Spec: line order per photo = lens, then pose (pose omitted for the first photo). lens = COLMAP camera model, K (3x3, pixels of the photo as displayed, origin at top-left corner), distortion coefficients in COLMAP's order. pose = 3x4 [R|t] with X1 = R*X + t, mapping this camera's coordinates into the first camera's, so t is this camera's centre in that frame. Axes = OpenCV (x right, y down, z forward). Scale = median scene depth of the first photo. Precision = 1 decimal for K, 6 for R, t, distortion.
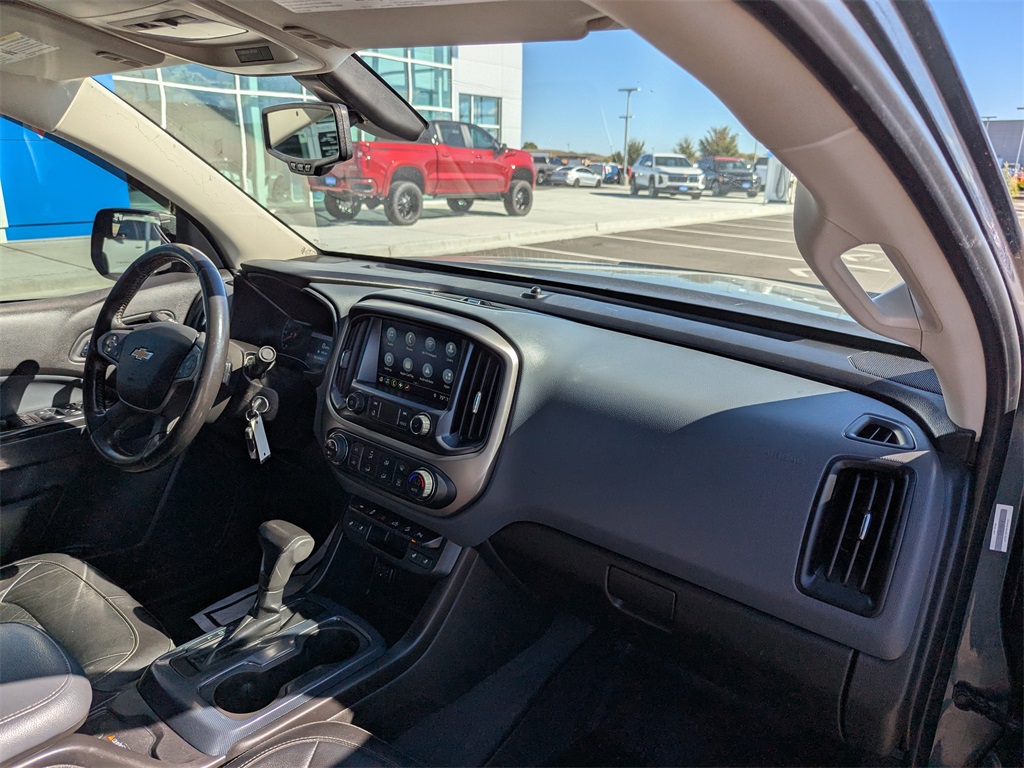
lens RADIAL K [[714.8, 0, 512.0], [0, 714.8, 384.0], [0, 0, 1]] dist [-0.000559, -0.001298]
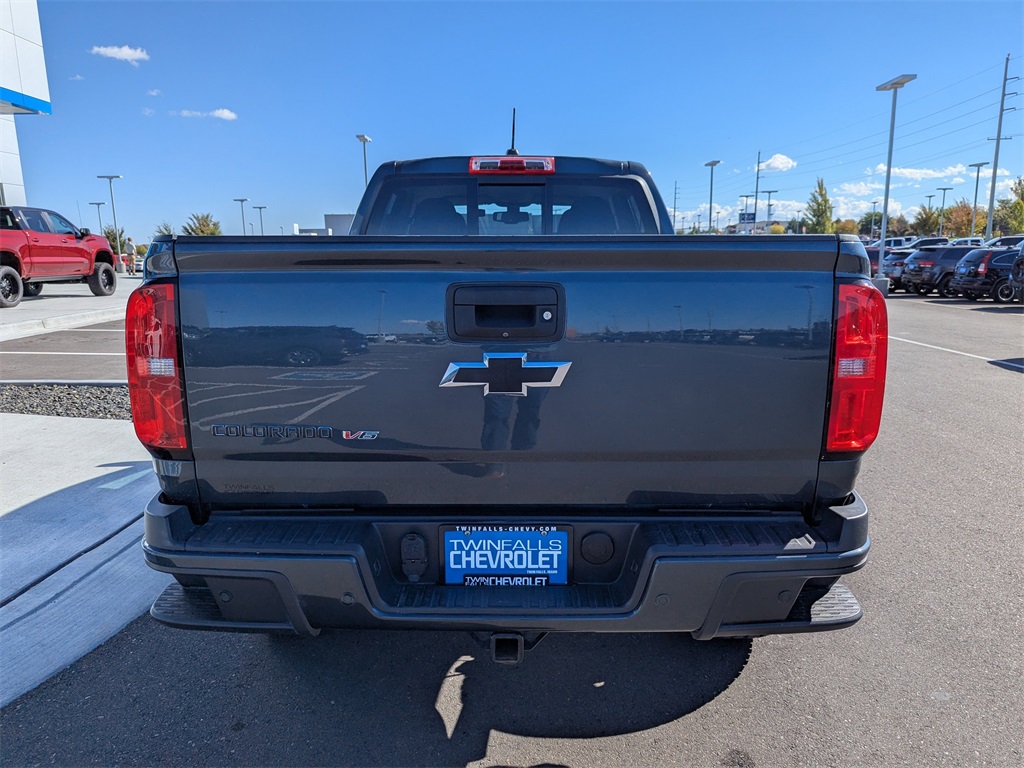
lens RADIAL K [[729.4, 0, 512.0], [0, 729.4, 384.0], [0, 0, 1]] dist [0.047317, -0.045341]
pose [[0.773239, -0.143071, 0.617764, -0.141150], [0.214951, 0.975674, -0.043088, 0.043714], [-0.596572, 0.166106, 0.785182, -0.121909]]
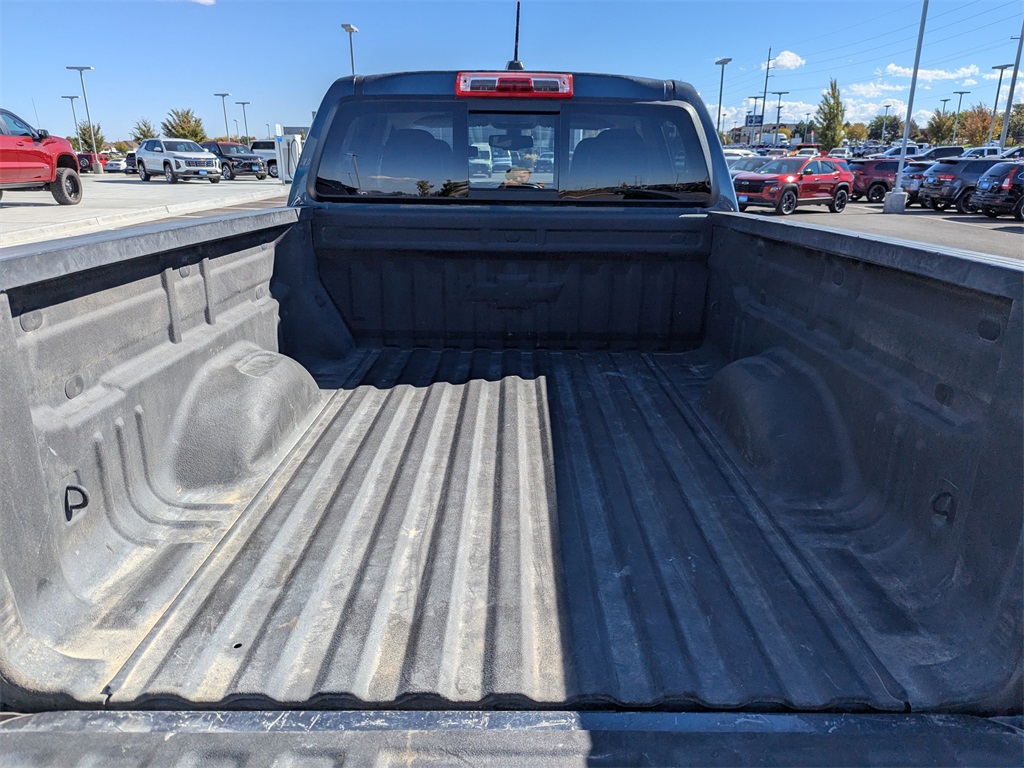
lens RADIAL K [[729.4, 0, 512.0], [0, 729.4, 384.0], [0, 0, 1]] dist [0.047317, -0.045341]
pose [[0.770572, -0.211784, 0.601137, -0.120172], [0.204594, 0.975457, 0.081398, 0.029682], [-0.603622, 0.060266, 0.794989, -0.098490]]
